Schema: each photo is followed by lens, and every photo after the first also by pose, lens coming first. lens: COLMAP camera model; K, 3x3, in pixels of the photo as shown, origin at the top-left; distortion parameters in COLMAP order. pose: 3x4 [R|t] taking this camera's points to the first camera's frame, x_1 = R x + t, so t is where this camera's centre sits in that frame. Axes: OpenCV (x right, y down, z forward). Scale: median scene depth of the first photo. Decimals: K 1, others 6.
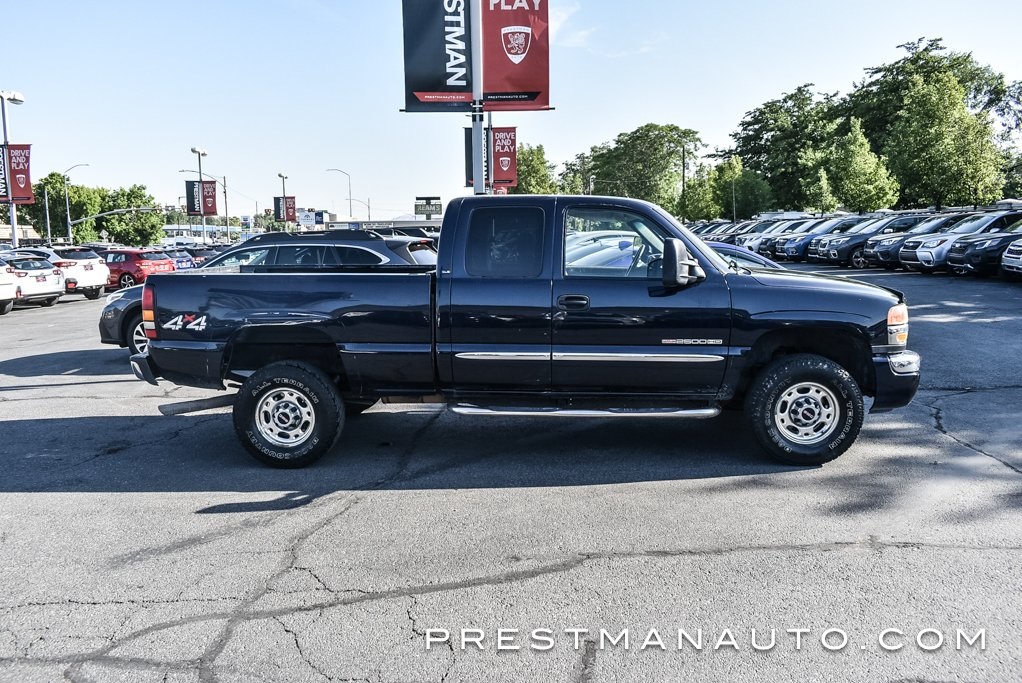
lens RADIAL K [[782.1, 0, 509.8], [0, 782.1, 340.4], [0, 0, 1]] dist [-0.021836, 0.010997]
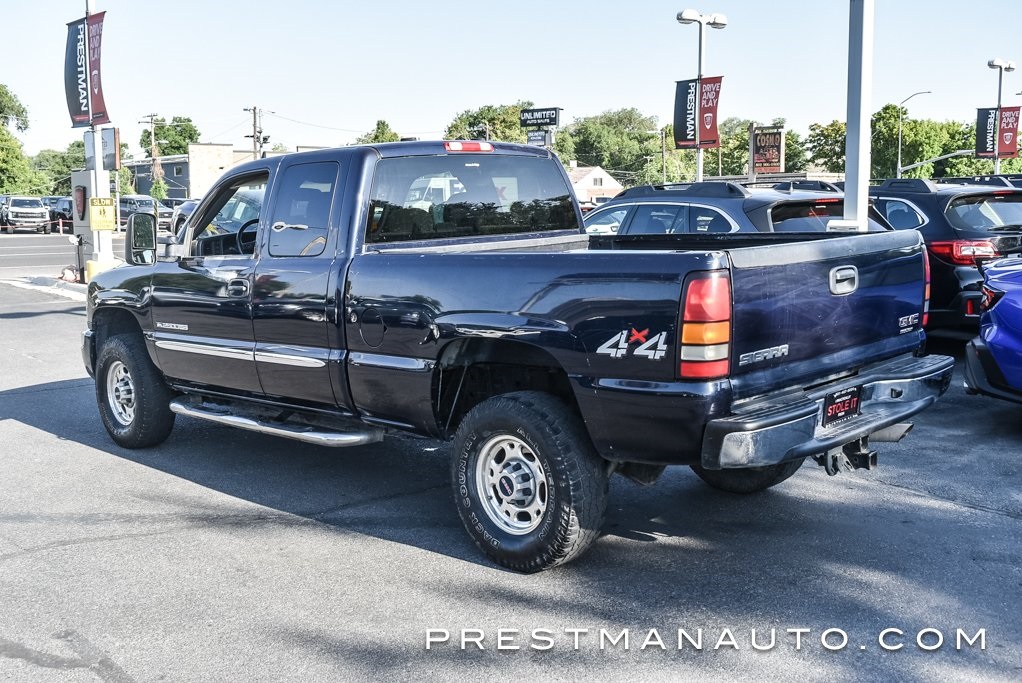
lens RADIAL K [[1088.3, 0, 512.3], [0, 1088.3, 344.5], [0, 0, 1]] dist [-0.021766, 0.000000]
pose [[0.619851, 0.112383, -0.776630, 0.106042], [-0.102872, 0.992788, 0.061558, -0.010377], [0.777947, 0.041737, 0.626942, 0.068545]]
